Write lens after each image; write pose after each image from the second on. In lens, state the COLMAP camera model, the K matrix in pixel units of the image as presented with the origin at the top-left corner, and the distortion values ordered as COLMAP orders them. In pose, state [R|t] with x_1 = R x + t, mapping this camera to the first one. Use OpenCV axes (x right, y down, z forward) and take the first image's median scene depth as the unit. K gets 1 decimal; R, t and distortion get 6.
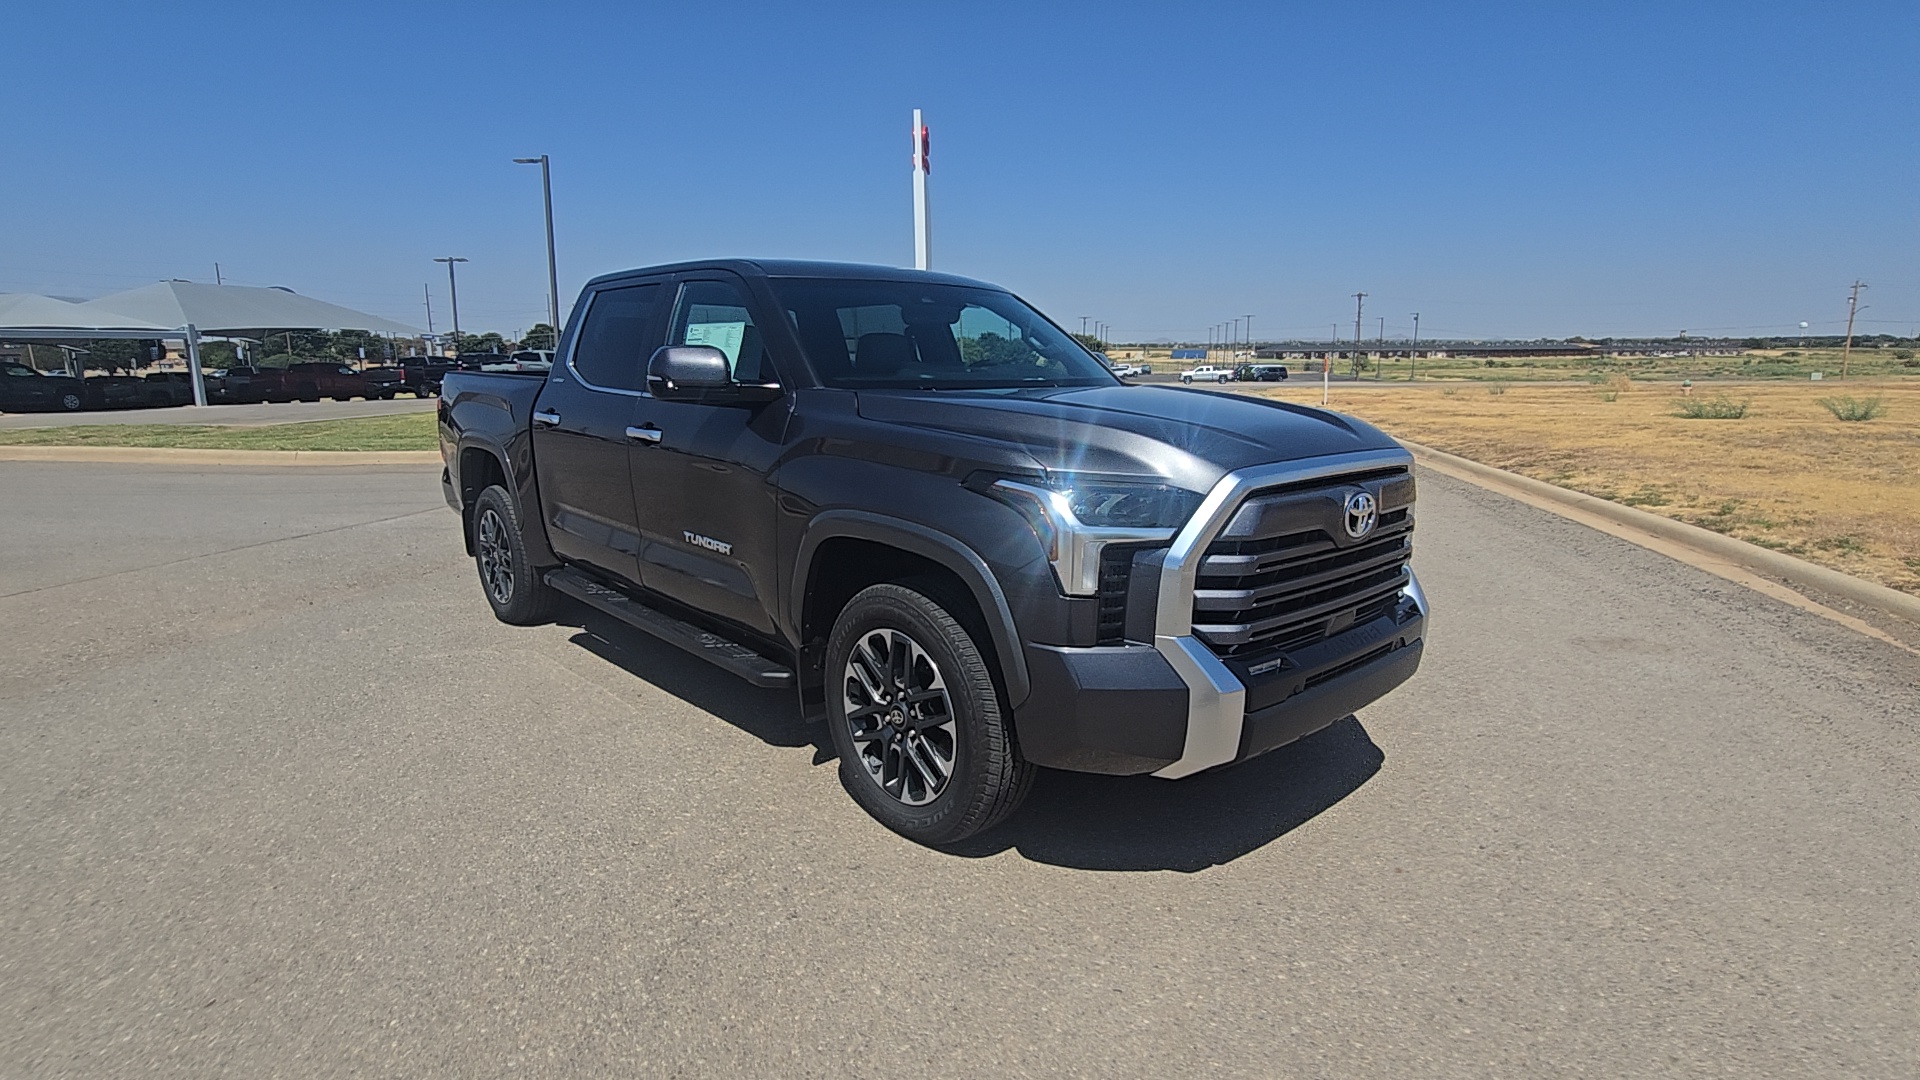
lens RADIAL K [[964.4, 0, 957.2], [0, 964.4, 534.7], [0, 0, 1]] dist [-0.005395, 0.002420]
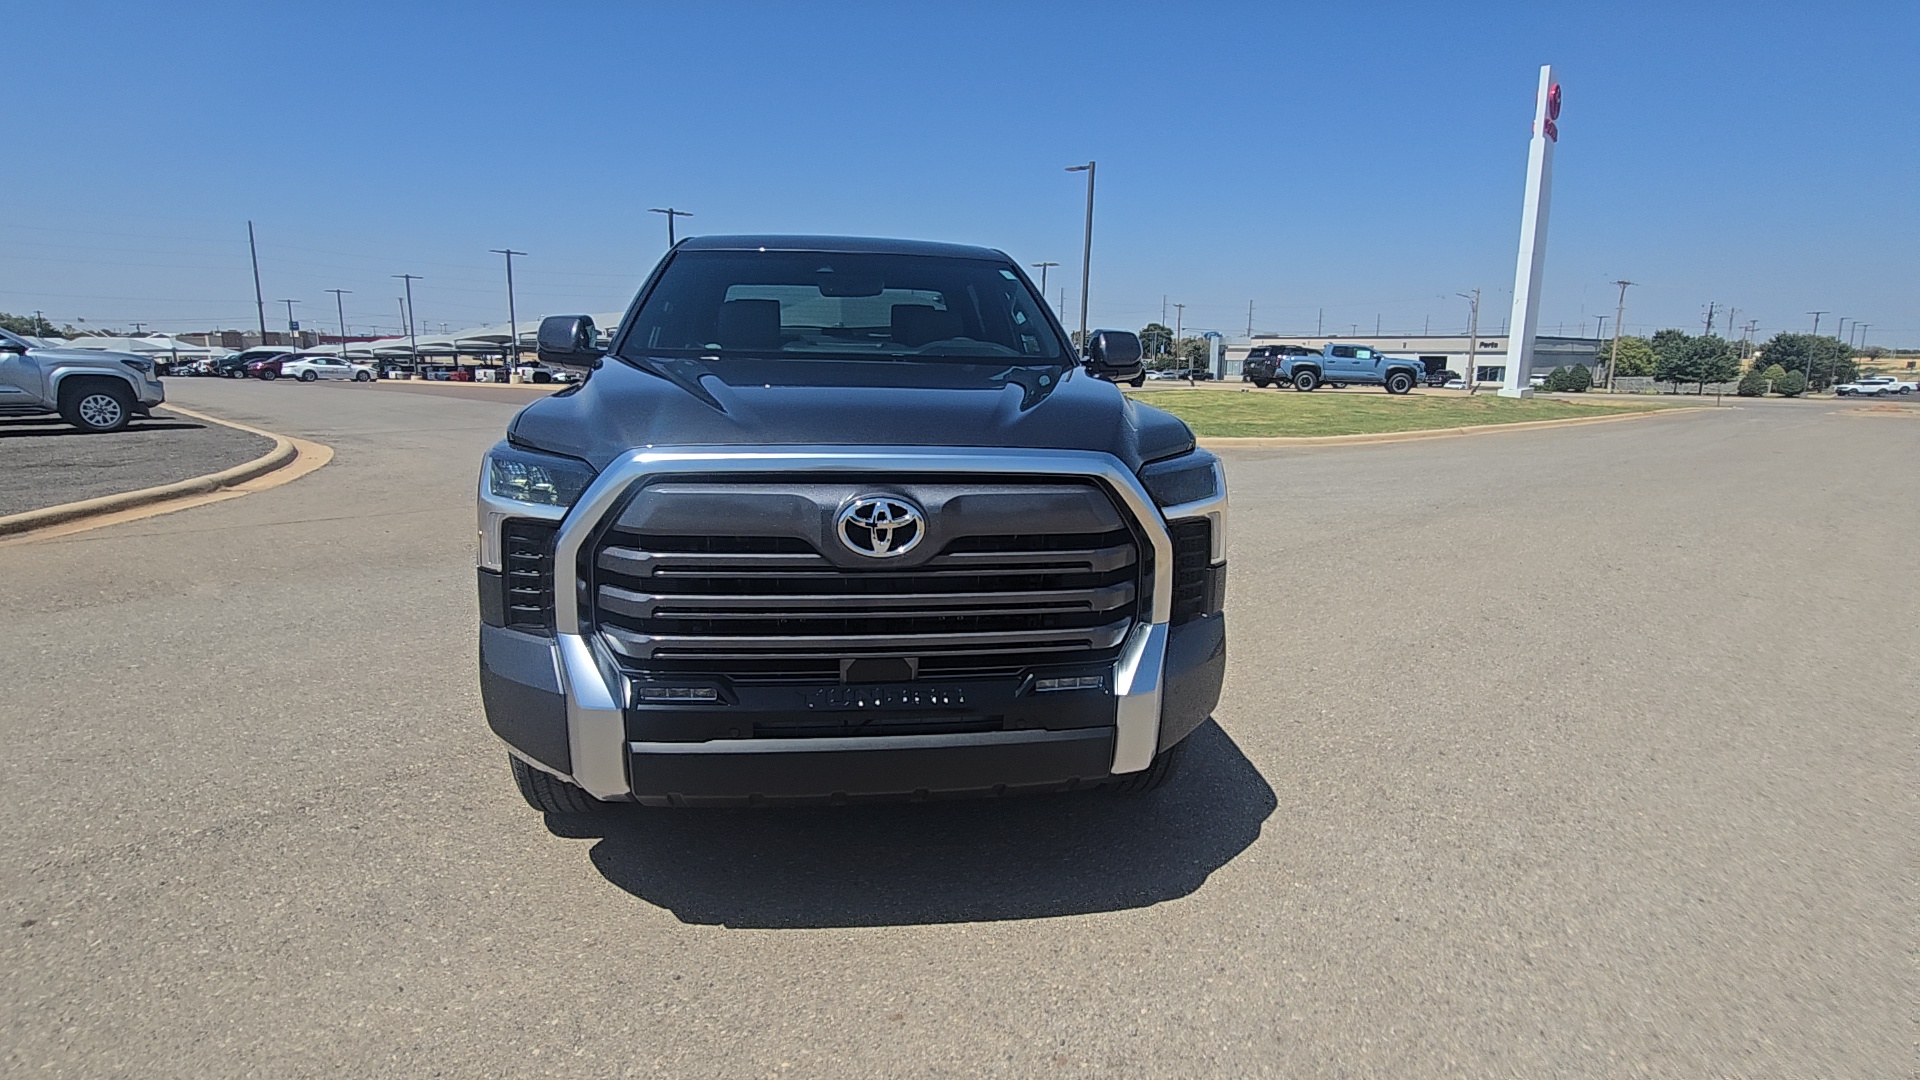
lens RADIAL K [[964.4, 0, 952.6], [0, 964.4, 546.6], [0, 0, 1]] dist [-0.005395, 0.002420]
pose [[0.823918, 0.123869, -0.553005, 0.649649], [-0.117347, 0.991961, 0.047359, -0.034823], [0.554426, 0.025874, 0.831831, 0.309445]]
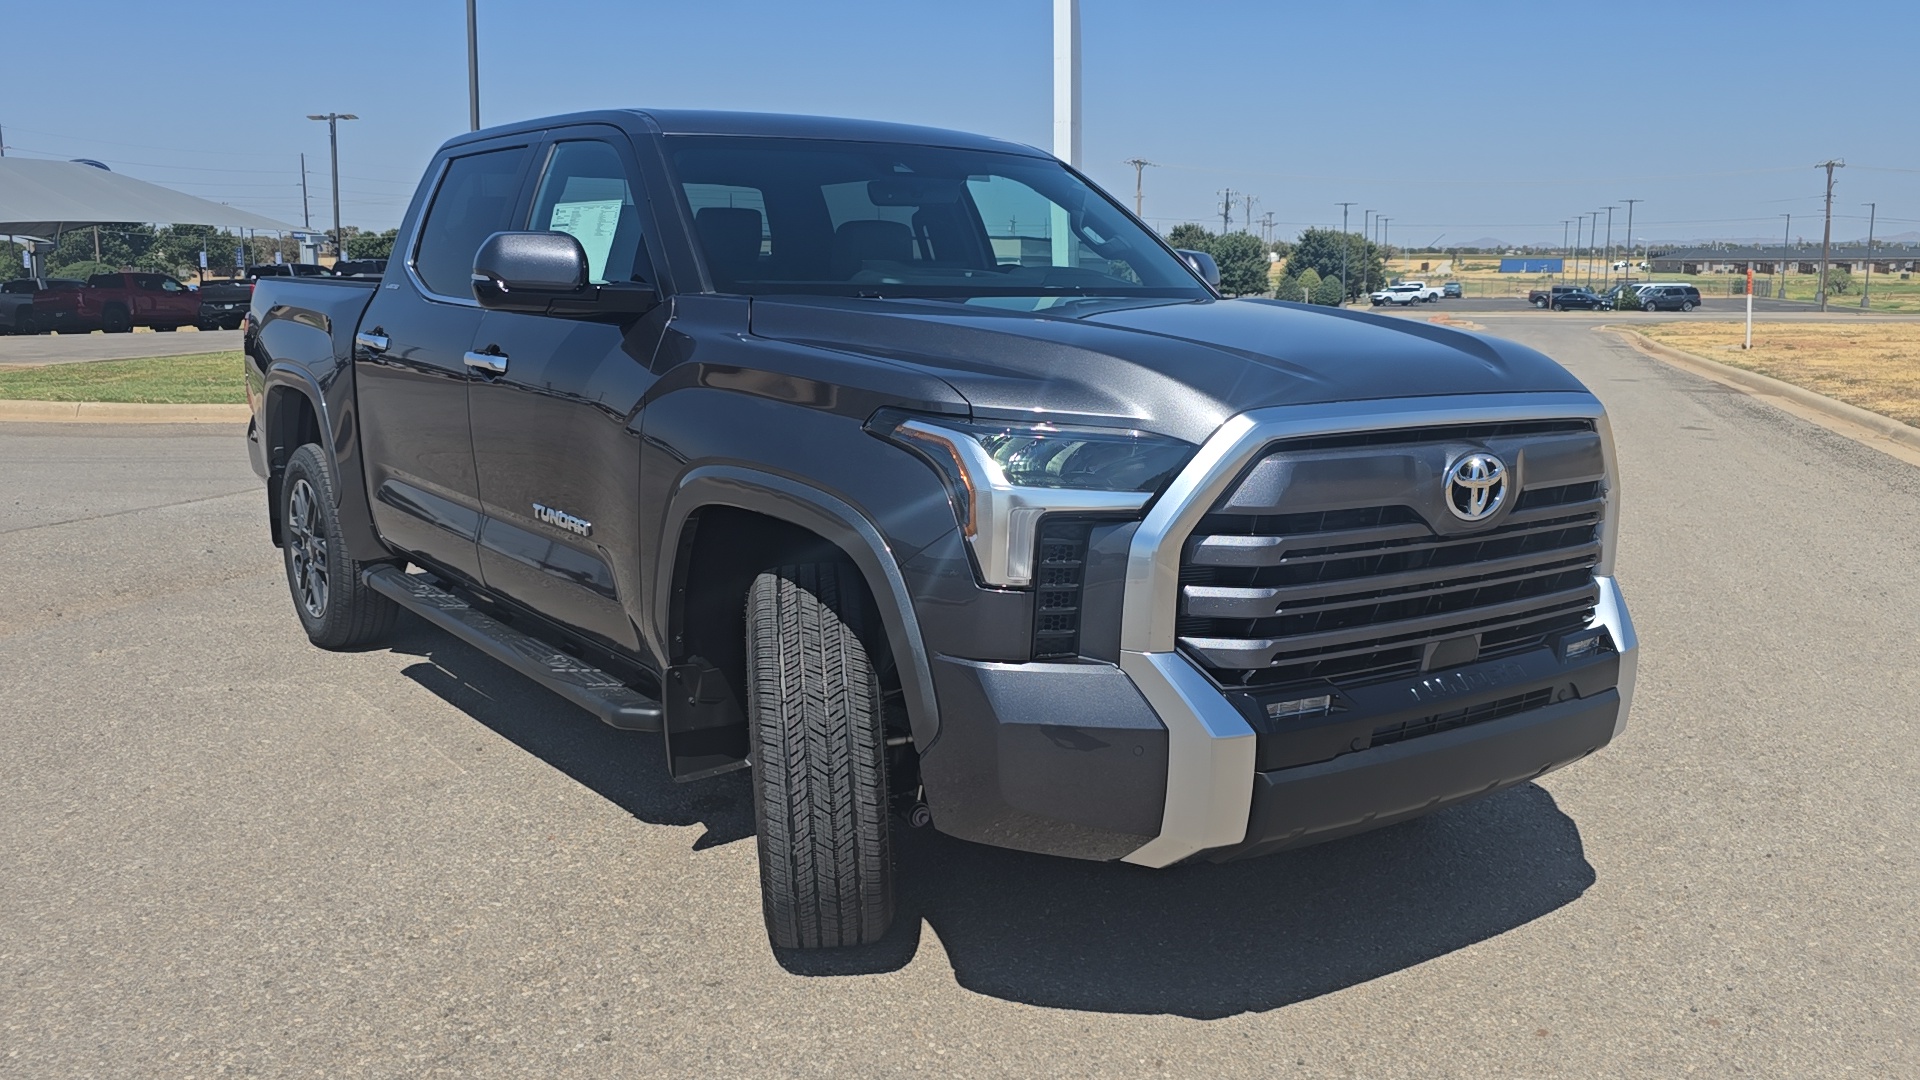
lens RADIAL K [[1588.9, 0, 948.1], [0, 1588.9, 526.6], [0, 0, 1]] dist [0.007584, 0.002637]
pose [[0.993361, 0.021345, -0.113040, 0.137041], [-0.023794, 0.999510, -0.020362, 0.028413], [0.112550, 0.022916, 0.993382, -0.087951]]
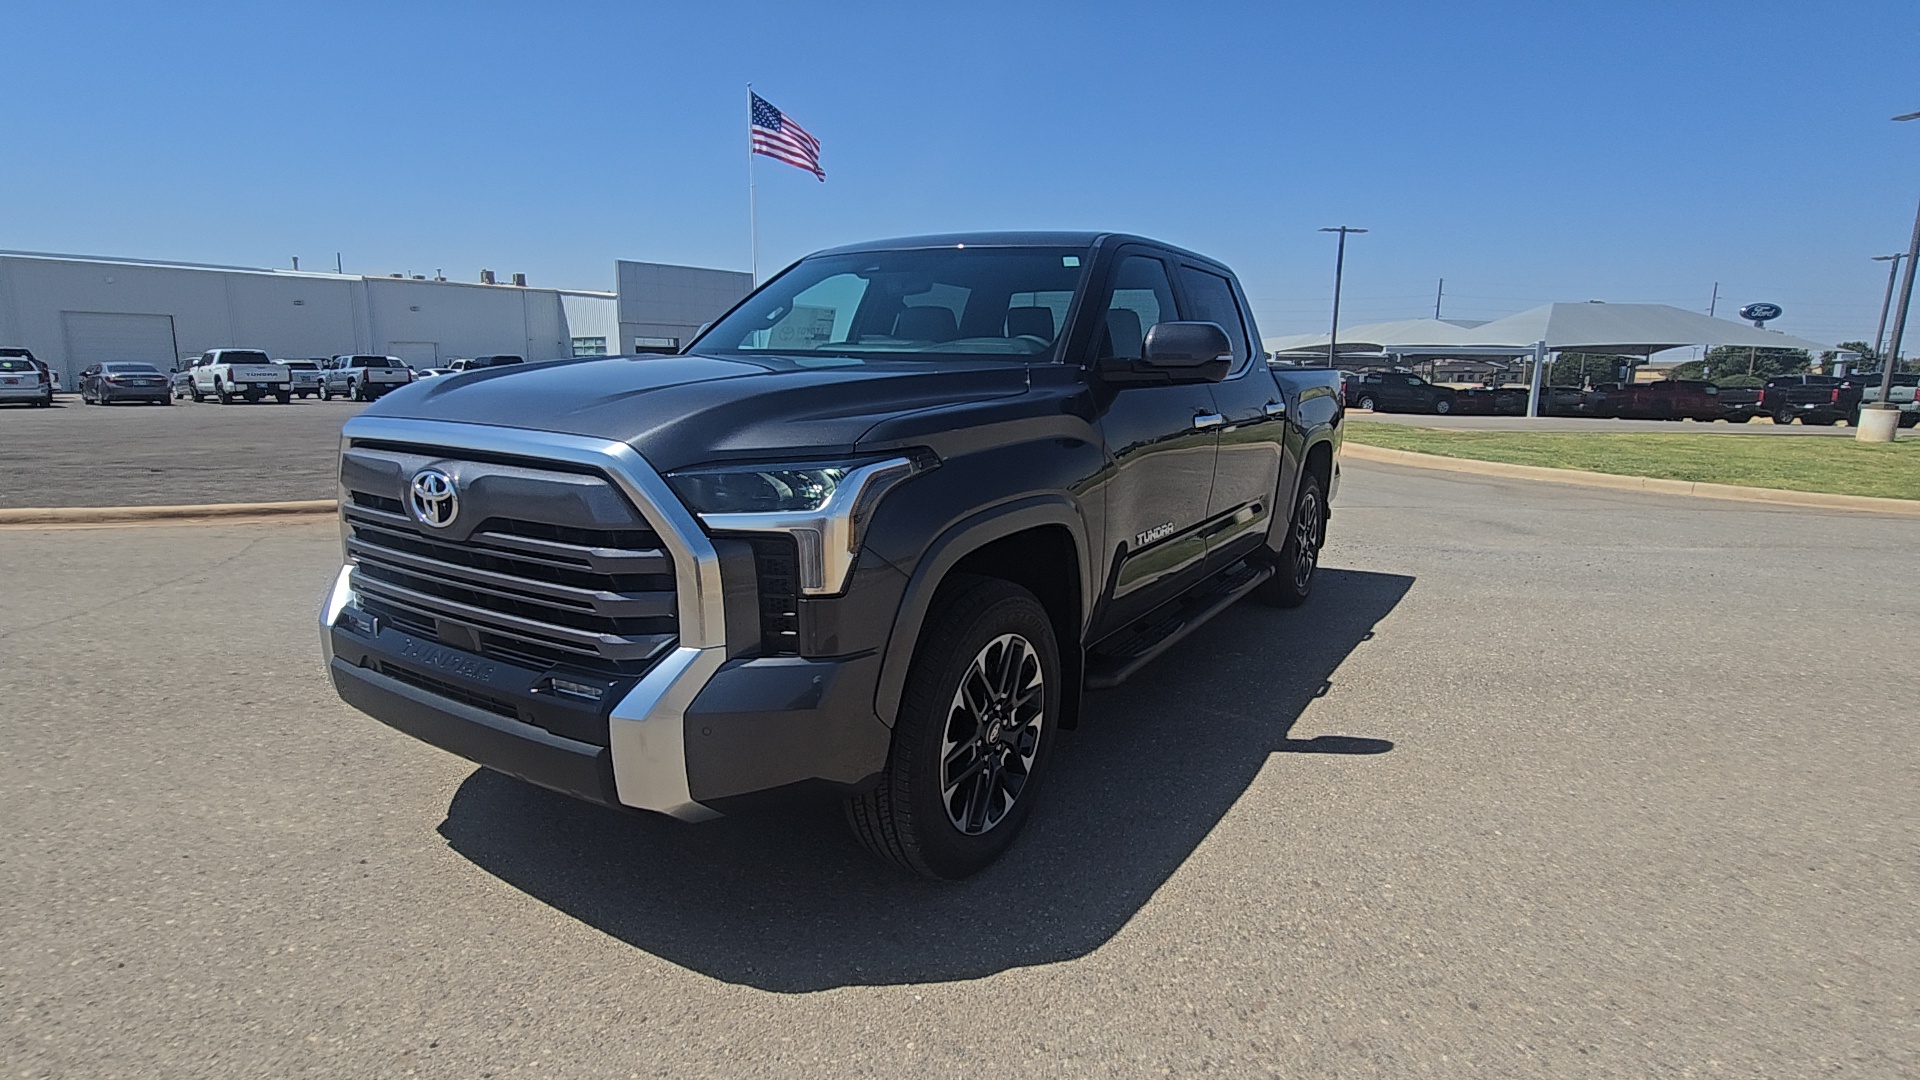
lens RADIAL K [[964.4, 0, 962.9], [0, 964.4, 554.0], [0, 0, 1]] dist [-0.005395, 0.002420]
pose [[0.263462, 0.187906, -0.946192, 0.952839], [-0.189475, 0.971819, 0.140237, -0.125002], [0.945879, 0.142332, 0.291641, 0.880479]]
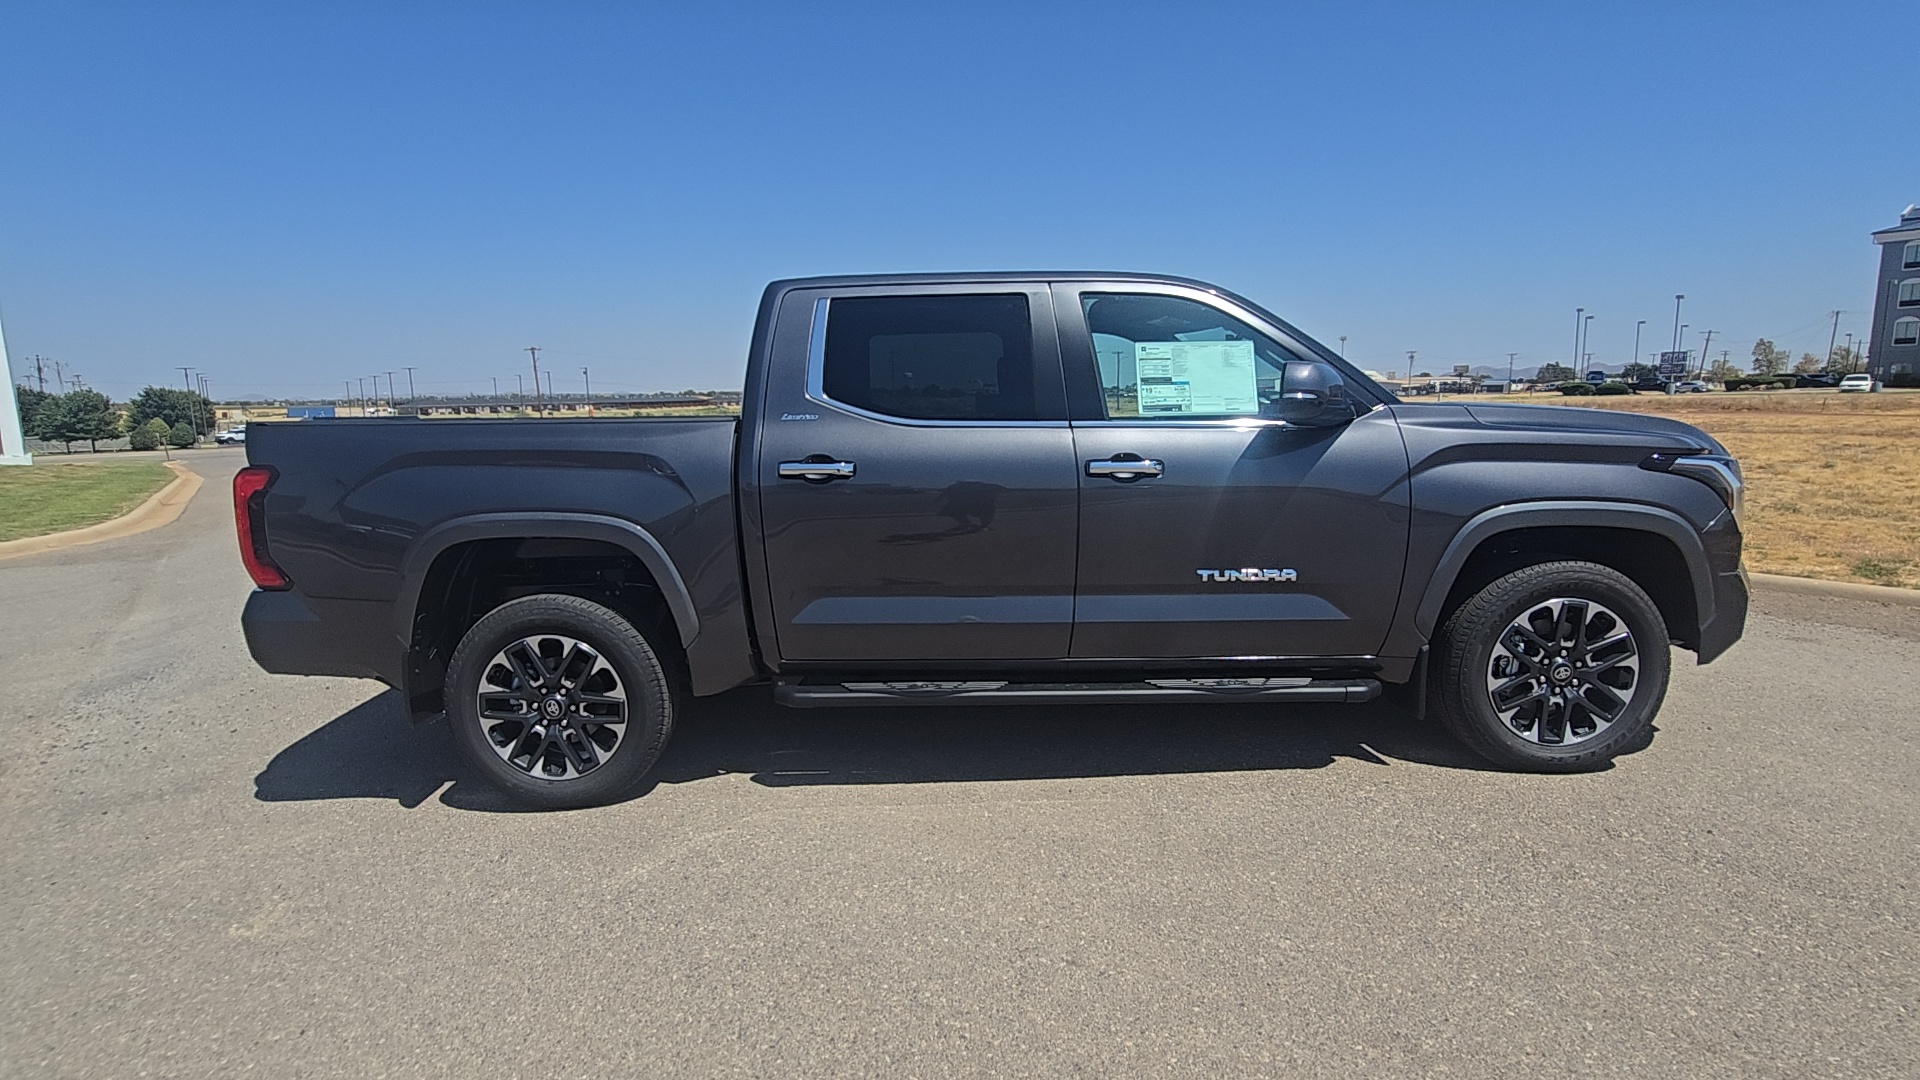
lens RADIAL K [[964.4, 0, 956.5], [0, 964.4, 534.4], [0, 0, 1]] dist [-0.005395, 0.002420]
pose [[0.683132, -0.114209, 0.721310, -1.077564], [0.153290, 0.988117, 0.011278, -0.081472], [-0.714026, 0.102866, 0.692521, 0.532340]]
